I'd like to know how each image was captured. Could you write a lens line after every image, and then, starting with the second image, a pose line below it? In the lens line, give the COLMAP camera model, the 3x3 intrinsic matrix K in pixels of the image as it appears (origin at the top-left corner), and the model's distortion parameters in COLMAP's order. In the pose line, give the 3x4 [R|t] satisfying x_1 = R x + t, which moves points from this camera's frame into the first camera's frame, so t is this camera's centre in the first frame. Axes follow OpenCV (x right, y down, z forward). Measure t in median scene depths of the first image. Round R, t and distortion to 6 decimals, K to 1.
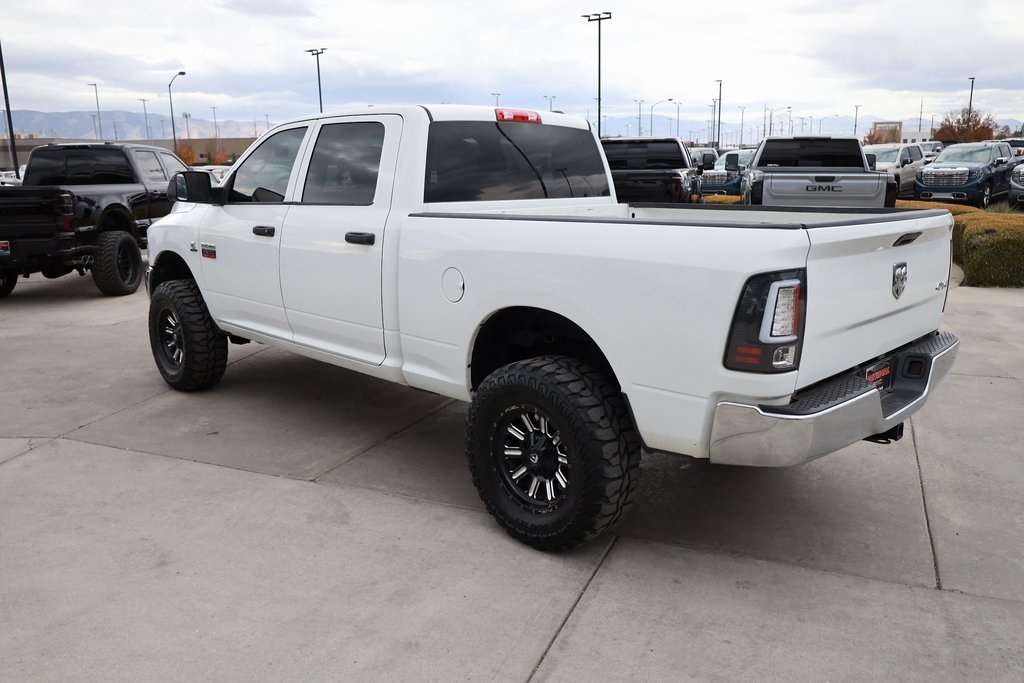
lens RADIAL K [[792.9, 0, 512.0], [0, 792.9, 341.5], [0, 0, 1]] dist [-0.016793, -0.007846]
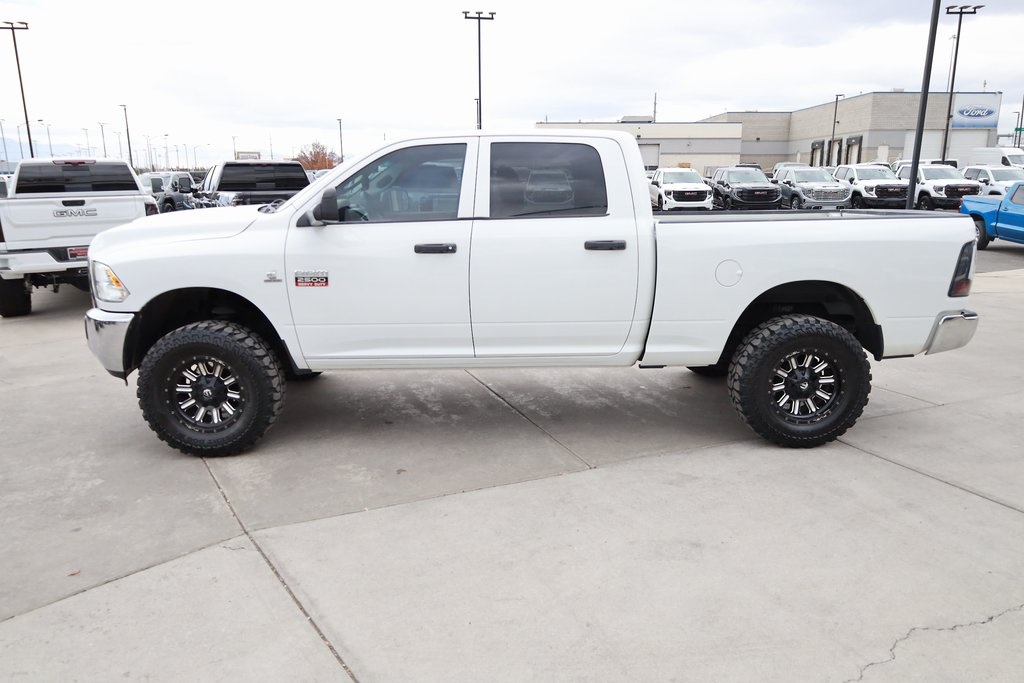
lens RADIAL K [[706.5, 0, 512.0], [0, 706.5, 341.5], [0, 0, 1]] dist [-0.006278, 0.001163]
pose [[0.690193, -0.148863, 0.708147, -0.893174], [0.154087, 0.986402, 0.057175, -0.063018], [-0.707029, 0.069654, 0.703746, 0.337559]]
